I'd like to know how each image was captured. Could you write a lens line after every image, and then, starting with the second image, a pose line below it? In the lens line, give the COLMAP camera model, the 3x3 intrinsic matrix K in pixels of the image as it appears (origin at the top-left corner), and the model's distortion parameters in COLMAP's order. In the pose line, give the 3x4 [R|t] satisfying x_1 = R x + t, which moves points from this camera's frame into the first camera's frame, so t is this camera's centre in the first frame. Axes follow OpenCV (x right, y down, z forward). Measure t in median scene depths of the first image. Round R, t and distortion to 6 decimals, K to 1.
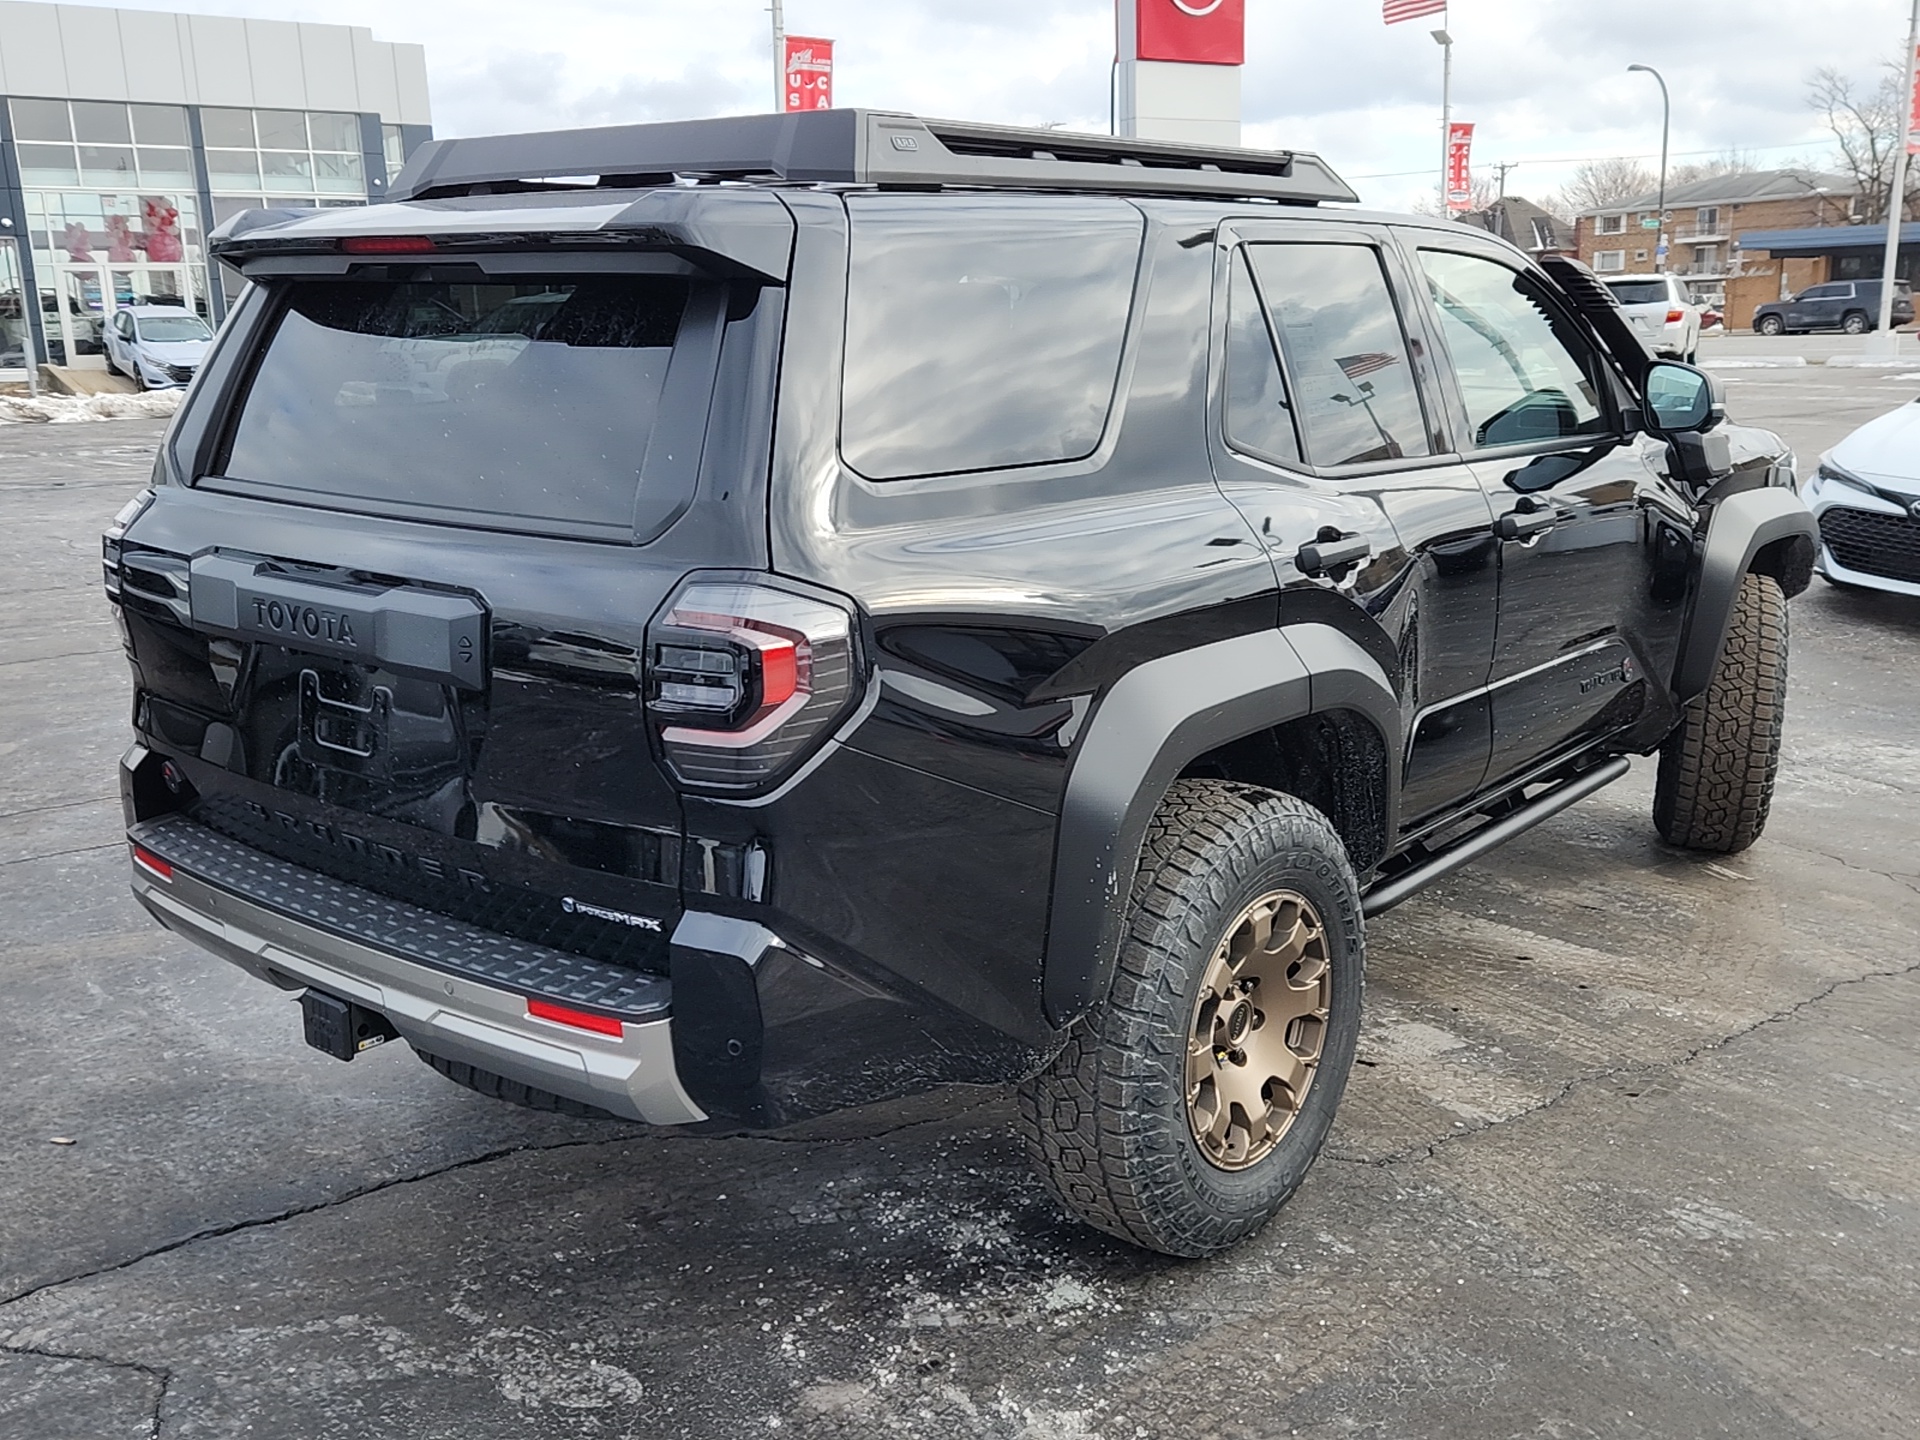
lens RADIAL K [[1795.0, 0, 968.9], [0, 1795.0, 777.9], [0, 0, 1]] dist [0.047171, -0.013926]
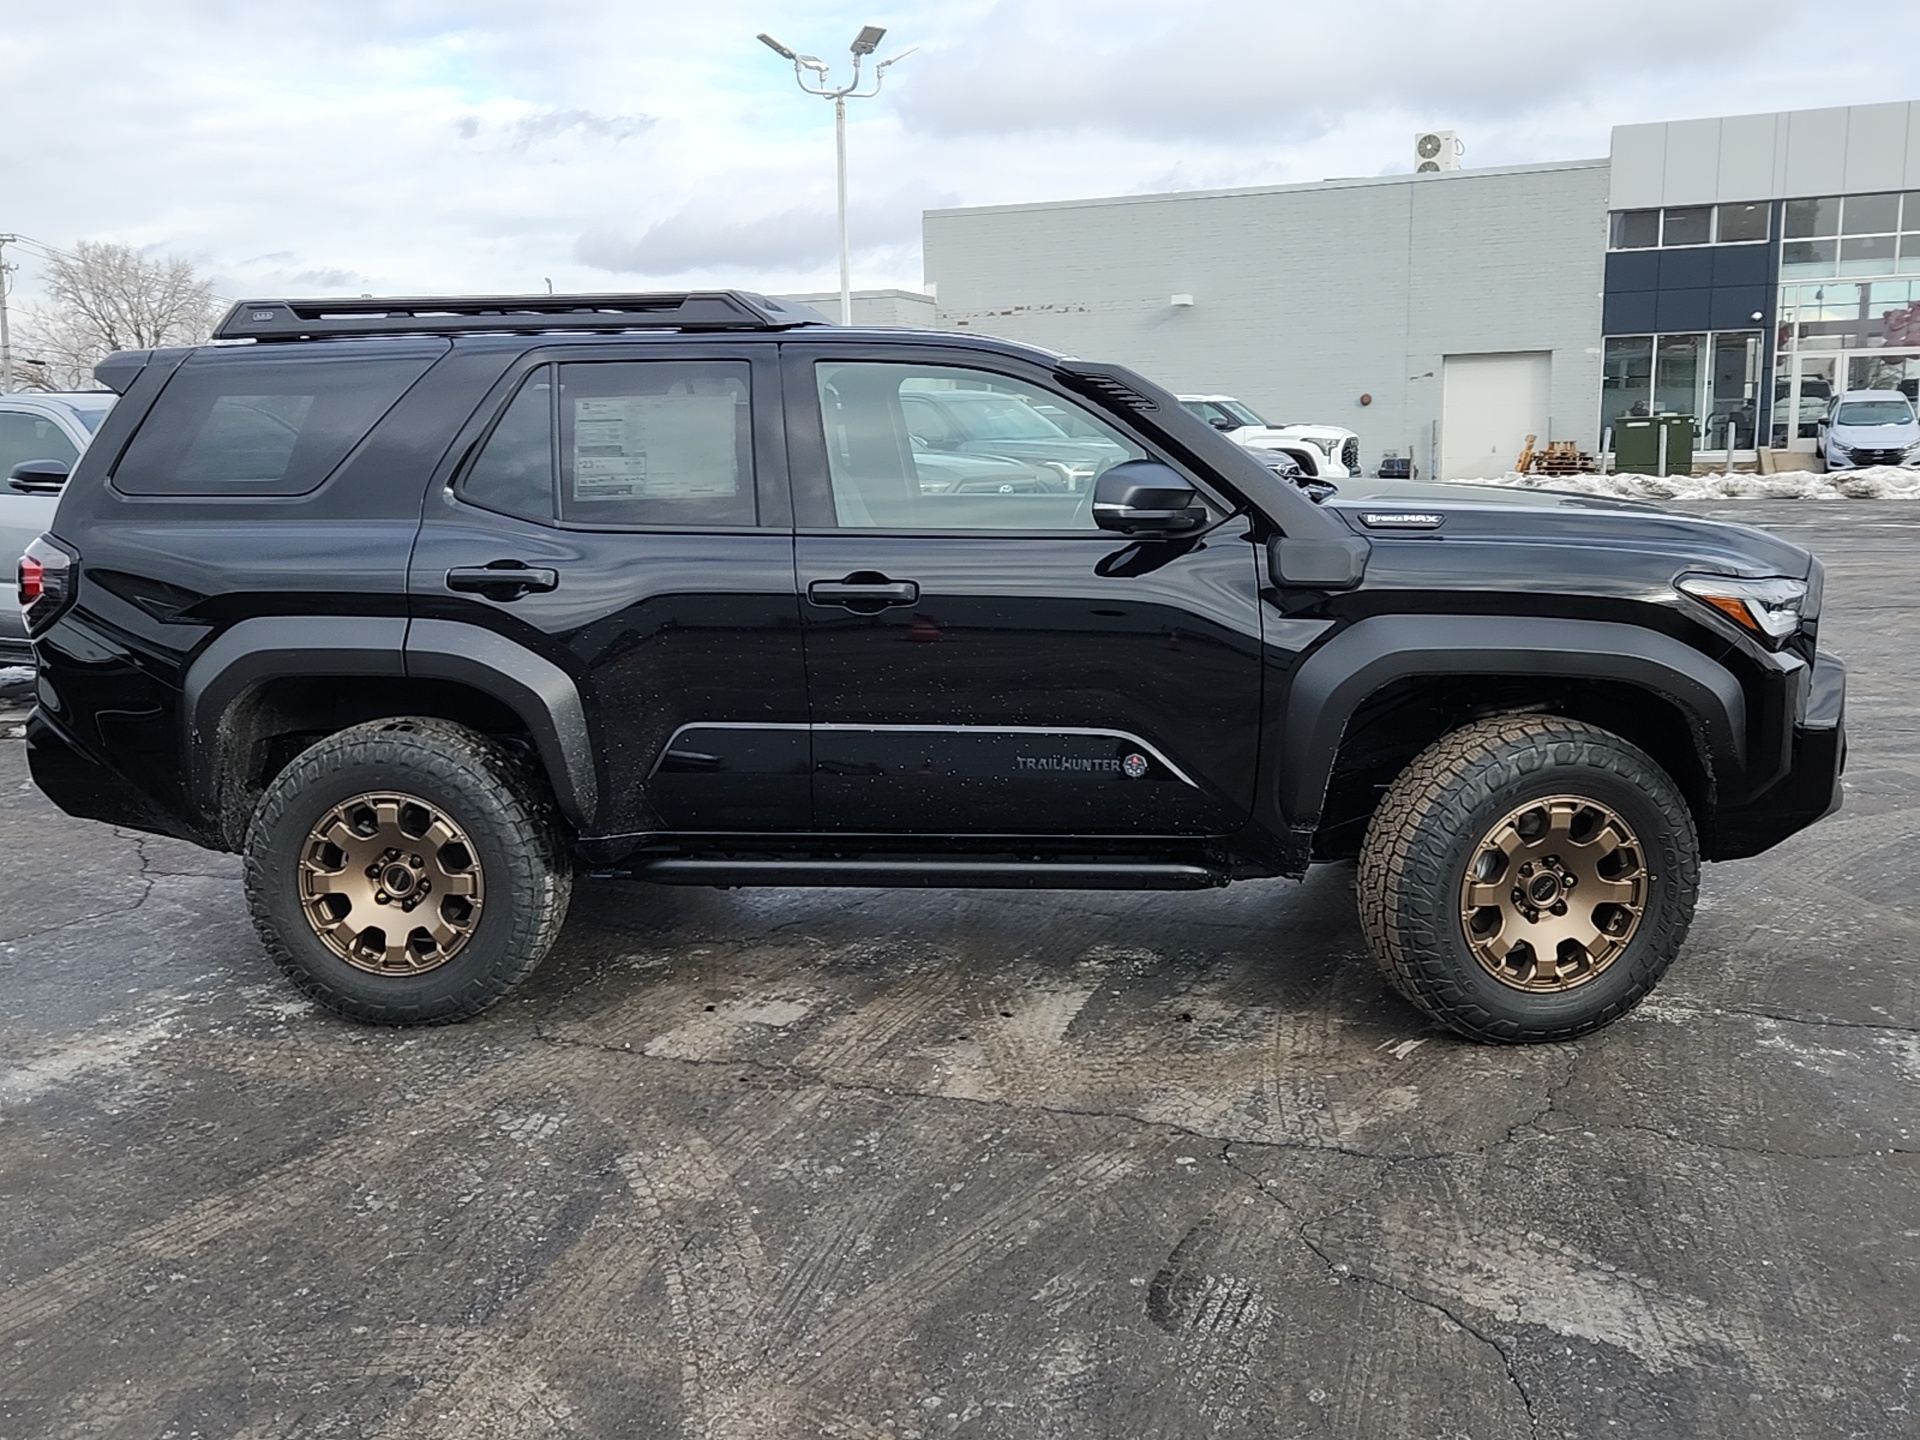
lens RADIAL K [[1795.0, 0, 968.9], [0, 1795.0, 777.9], [0, 0, 1]] dist [0.047171, -0.013926]
pose [[0.555206, 0.174346, -0.813234, 1.540362], [-0.209025, 0.975649, 0.066462, -0.138892], [0.805019, 0.133086, 0.578129, 0.477530]]
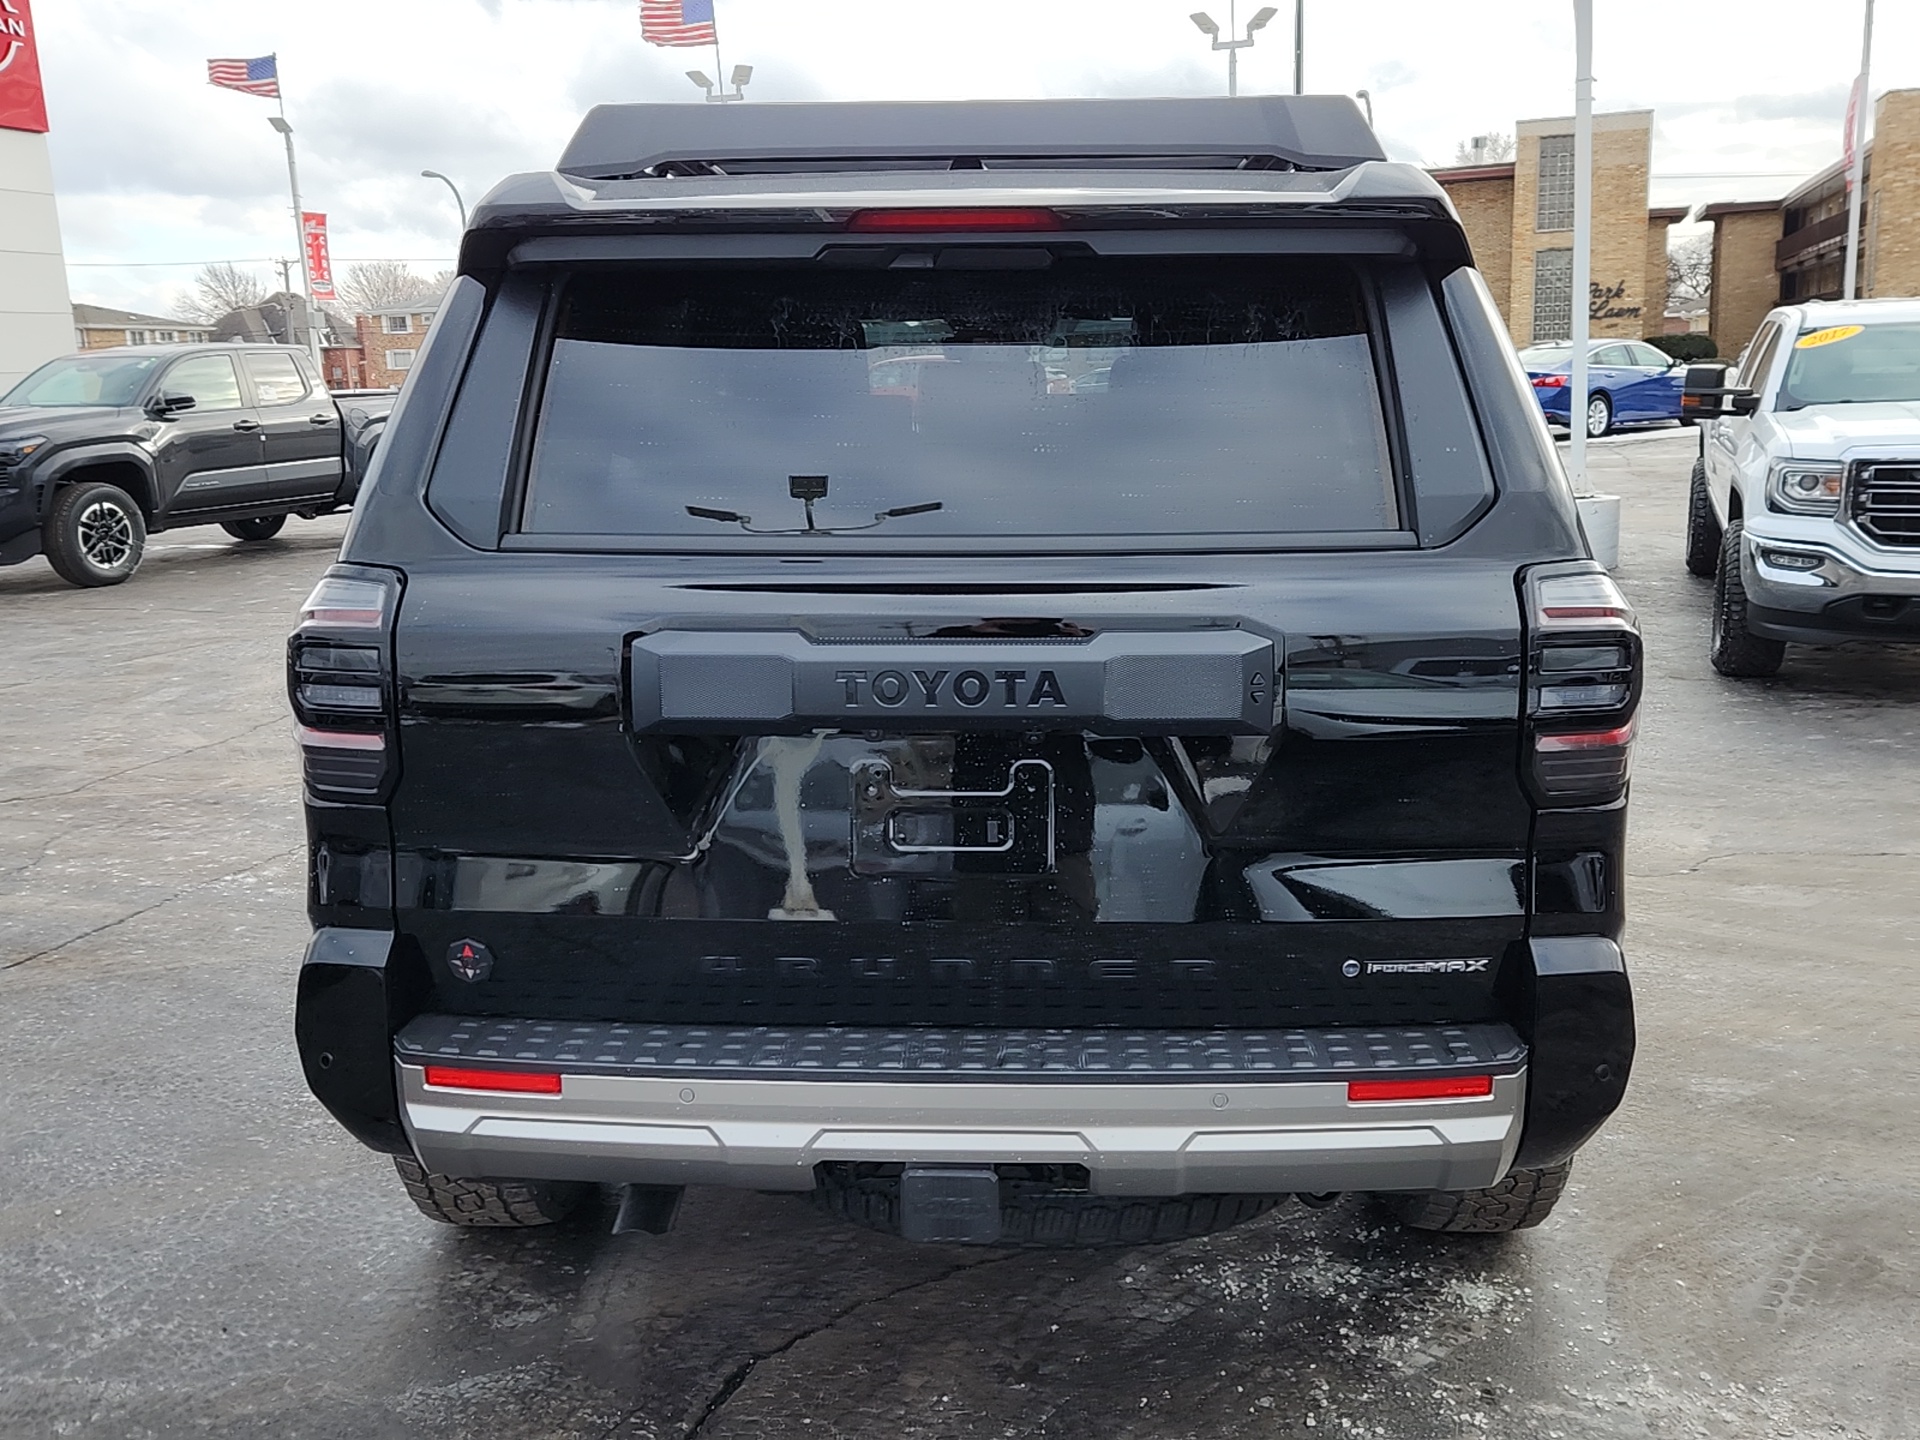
lens RADIAL K [[1795.0, 0, 968.9], [0, 1795.0, 777.9], [0, 0, 1]] dist [0.047171, -0.013926]
pose [[0.802549, -0.128273, 0.582633, -0.658165], [0.157695, 0.987488, 0.000189, -0.038042], [-0.575368, 0.091727, 0.812735, 0.293864]]
